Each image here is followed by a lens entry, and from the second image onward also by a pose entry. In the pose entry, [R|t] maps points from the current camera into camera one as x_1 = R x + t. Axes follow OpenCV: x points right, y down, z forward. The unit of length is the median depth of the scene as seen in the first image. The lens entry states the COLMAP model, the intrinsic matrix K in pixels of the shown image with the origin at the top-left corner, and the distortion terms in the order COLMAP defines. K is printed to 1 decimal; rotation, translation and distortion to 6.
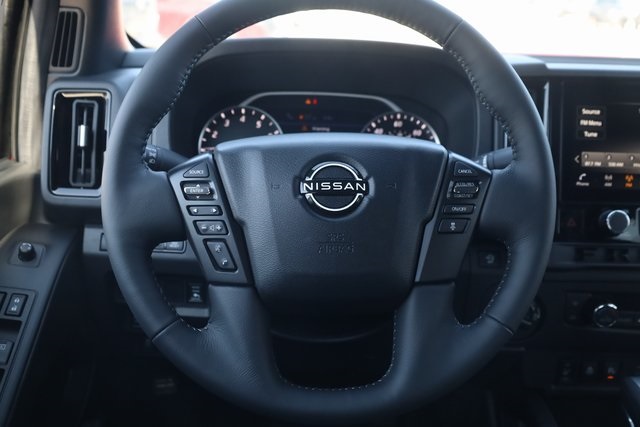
lens RADIAL K [[637.9, 0, 320.0], [0, 637.9, 213.5], [0, 0, 1]] dist [-0.006421, -0.011199]
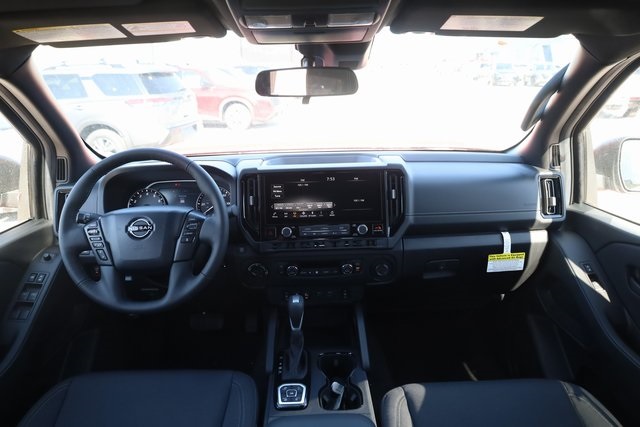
lens RADIAL K [[418.9, 0, 320.0], [0, 418.9, 213.5], [0, 0, 1]] dist [-0.032430, -0.000413]
pose [[0.998505, -0.054663, 0.000709, 0.581458], [0.054667, 0.998370, -0.016399, -0.023683], [0.000189, 0.016413, 0.999865, -0.582880]]
